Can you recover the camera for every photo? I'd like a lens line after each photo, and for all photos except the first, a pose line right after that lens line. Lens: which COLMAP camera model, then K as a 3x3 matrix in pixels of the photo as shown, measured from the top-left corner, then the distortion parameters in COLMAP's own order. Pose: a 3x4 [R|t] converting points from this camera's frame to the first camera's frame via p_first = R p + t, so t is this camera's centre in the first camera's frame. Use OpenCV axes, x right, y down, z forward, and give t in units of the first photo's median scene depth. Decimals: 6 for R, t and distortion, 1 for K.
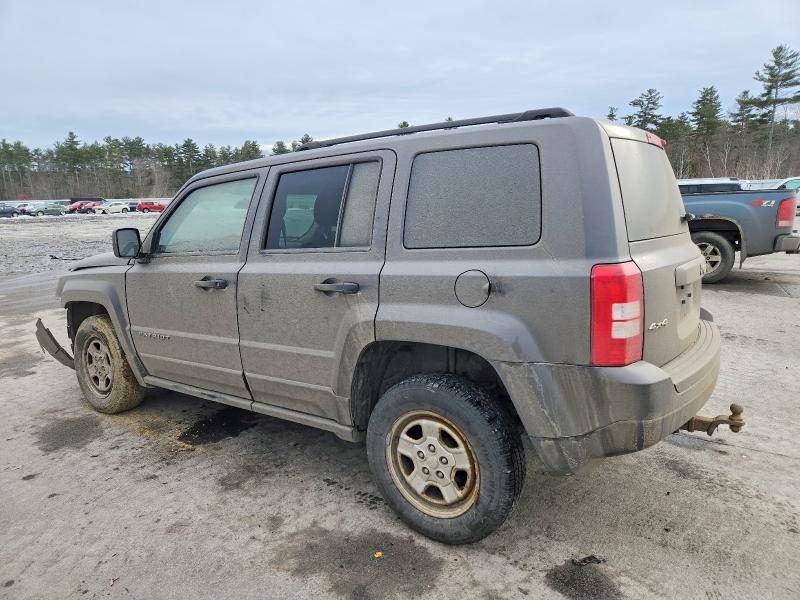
lens RADIAL K [[615.6, 0, 400.5], [0, 615.6, 300.5], [0, 0, 1]] dist [0.029139, -0.004890]
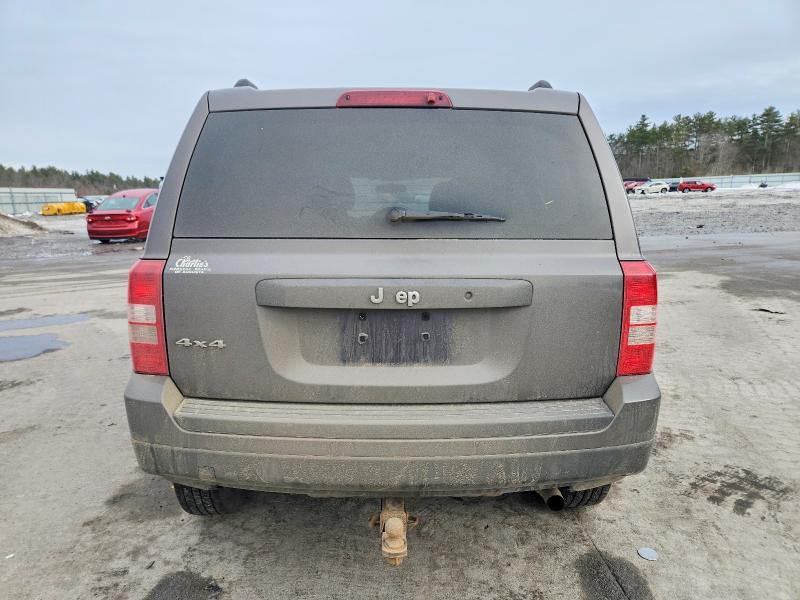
lens RADIAL K [[615.6, 0, 399.5], [0, 615.6, 299.7], [0, 0, 1]] dist [0.029139, -0.004890]
pose [[0.486589, 0.155707, -0.859643, 0.231857], [-0.125899, 0.986216, 0.107370, -0.026471], [0.864512, 0.055983, 0.499485, 0.152299]]
